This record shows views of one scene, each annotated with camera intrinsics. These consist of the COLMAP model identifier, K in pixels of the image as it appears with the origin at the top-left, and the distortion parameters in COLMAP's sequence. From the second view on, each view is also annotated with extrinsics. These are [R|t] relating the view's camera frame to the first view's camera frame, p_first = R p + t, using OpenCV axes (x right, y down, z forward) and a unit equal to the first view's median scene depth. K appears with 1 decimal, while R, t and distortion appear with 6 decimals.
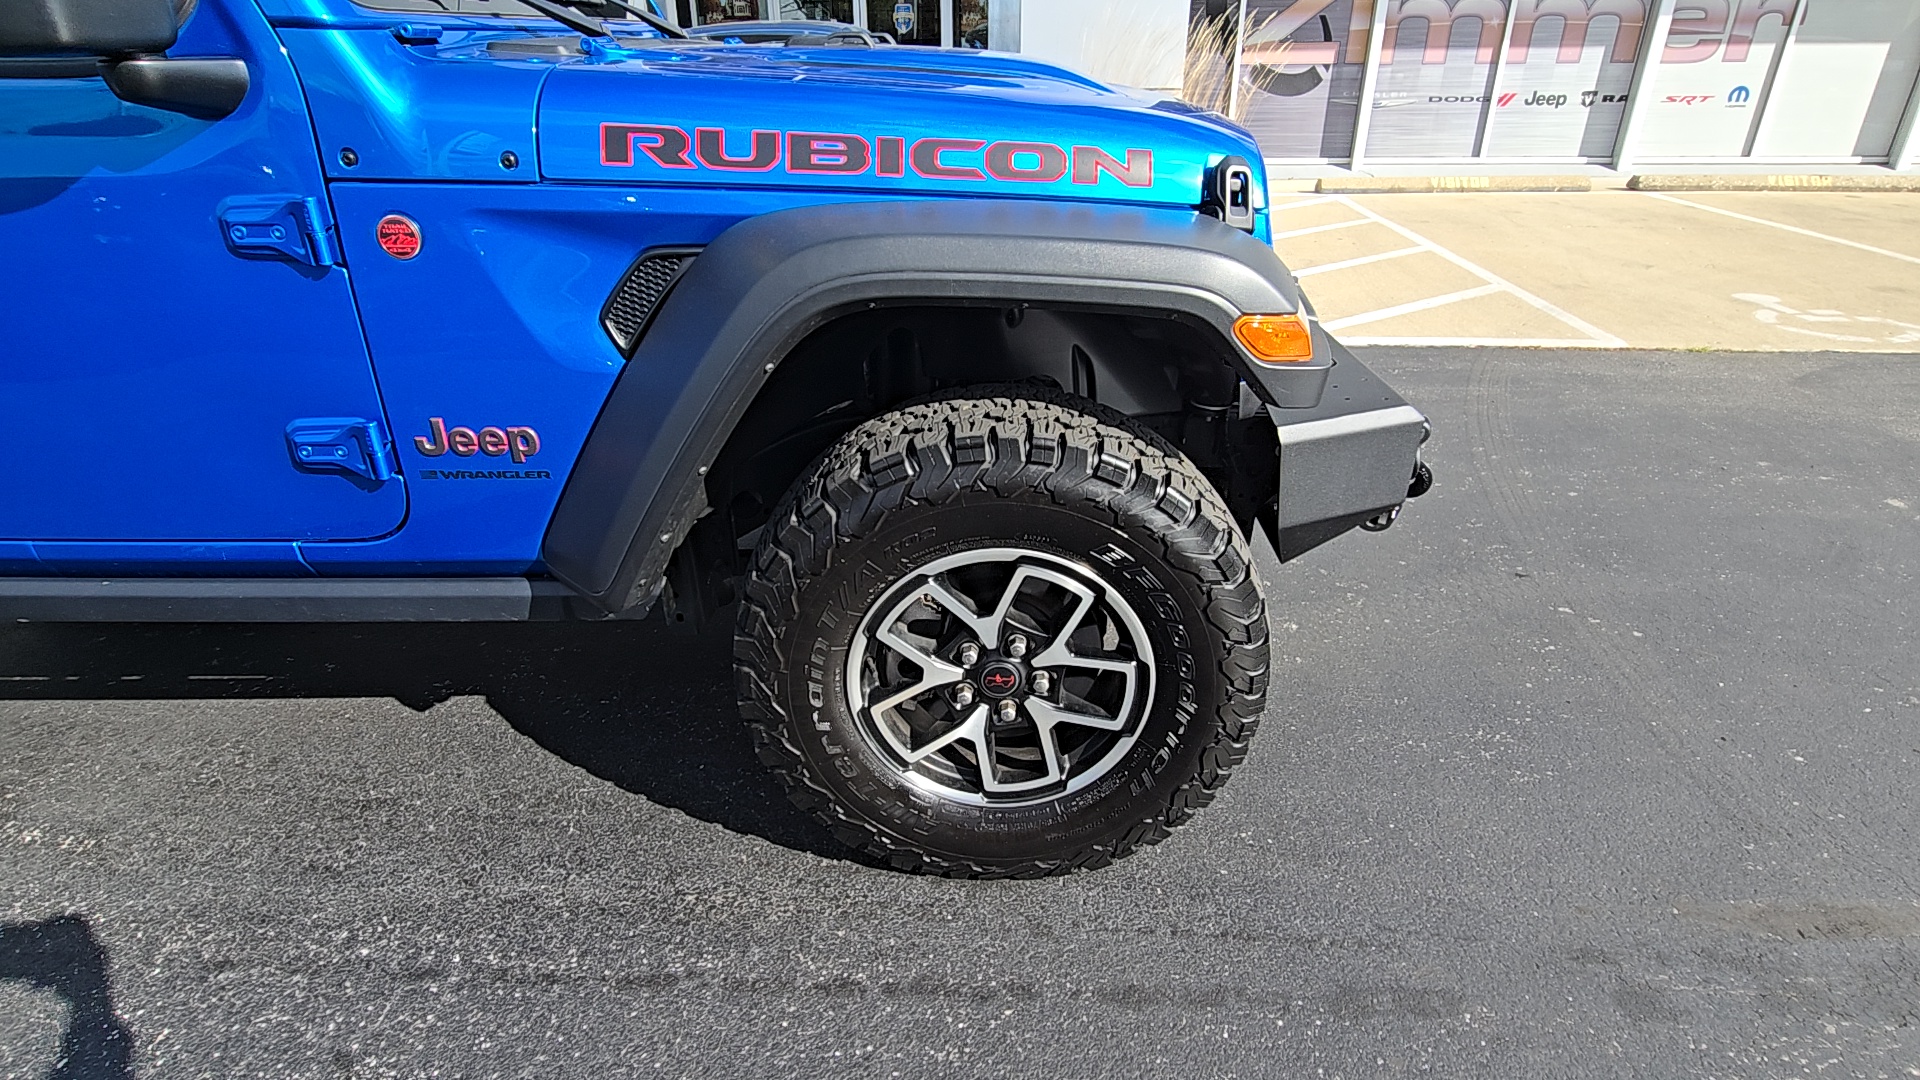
lens RADIAL K [[963.9, 0, 955.1], [0, 963.9, 534.5], [0, 0, 1]] dist [-0.001167, -0.001155]
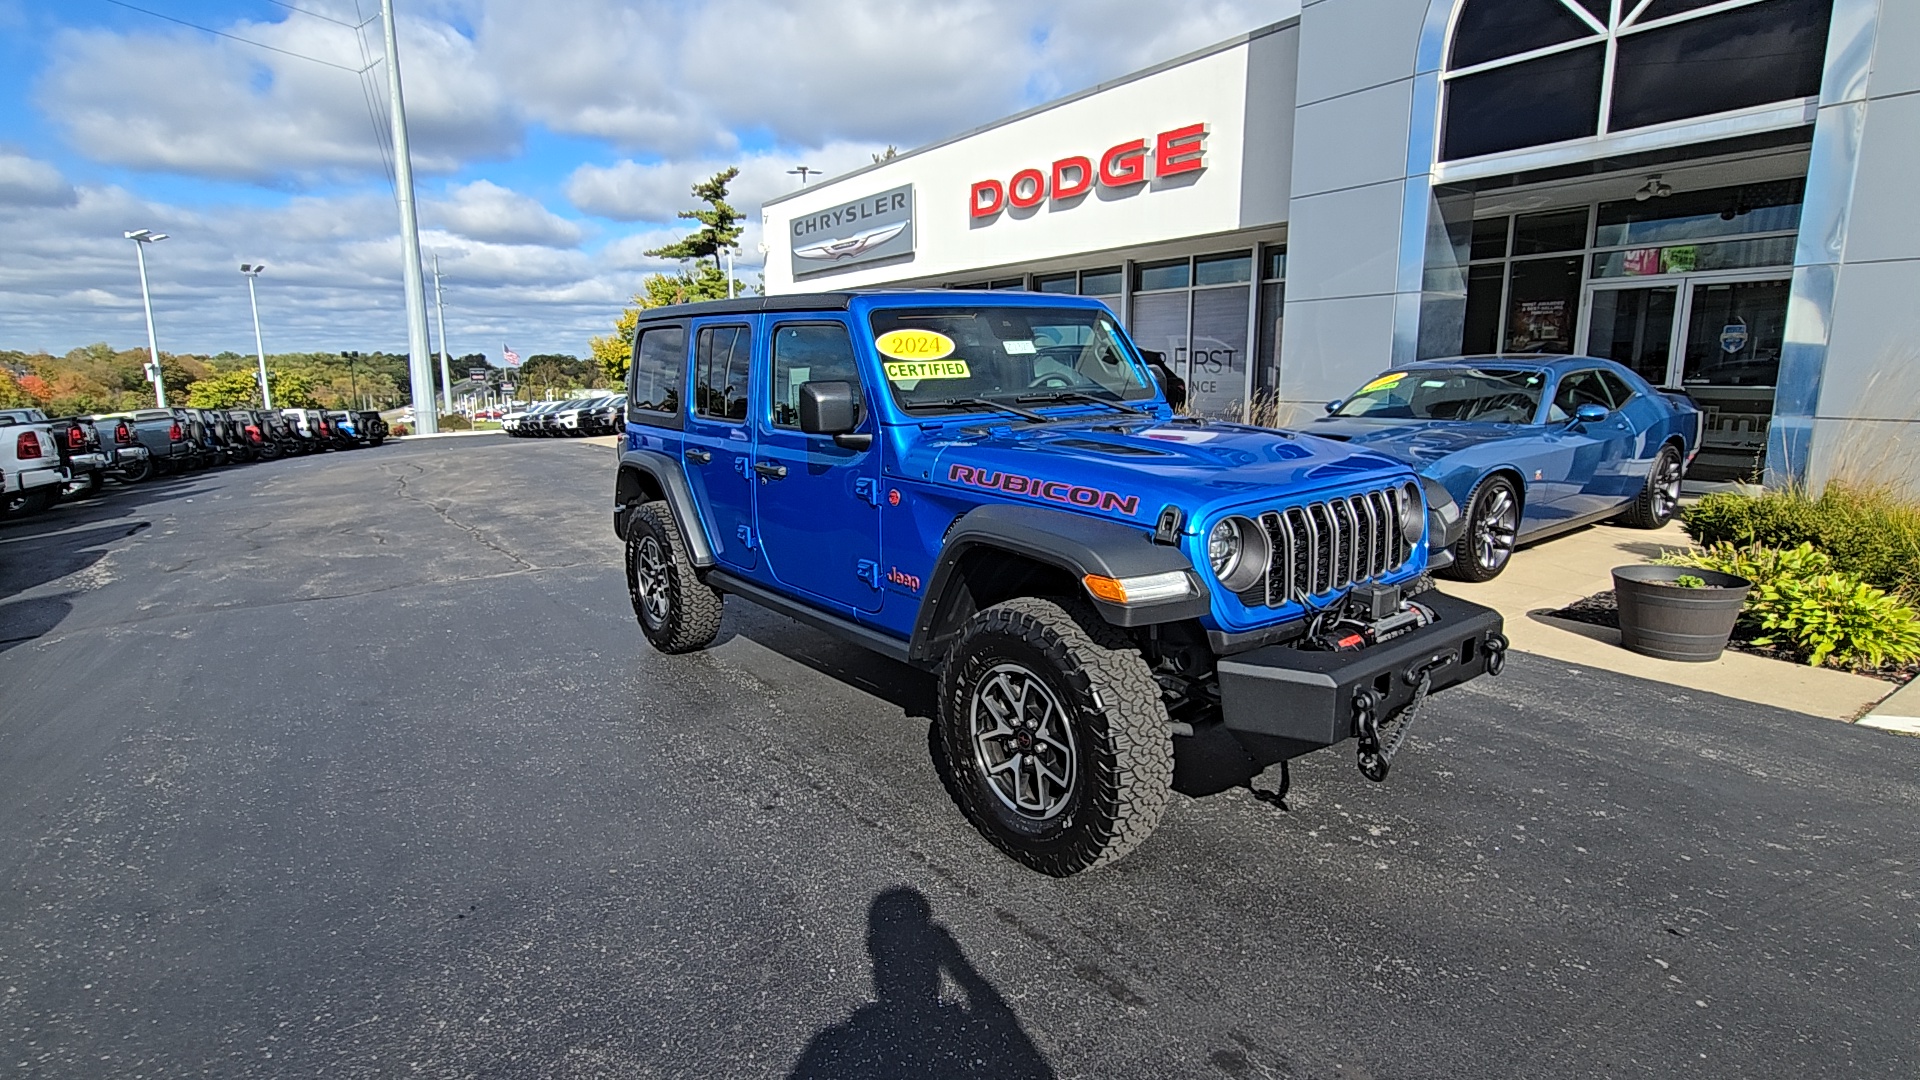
lens RADIAL K [[963.9, 0, 978.2], [0, 963.9, 539.9], [0, 0, 1]] dist [-0.001167, -0.001155]
pose [[0.654657, 0.141218, -0.742618, 1.397971], [-0.331068, 0.936729, -0.113724, 0.023288], [0.679572, 0.320307, 0.659989, -0.498133]]
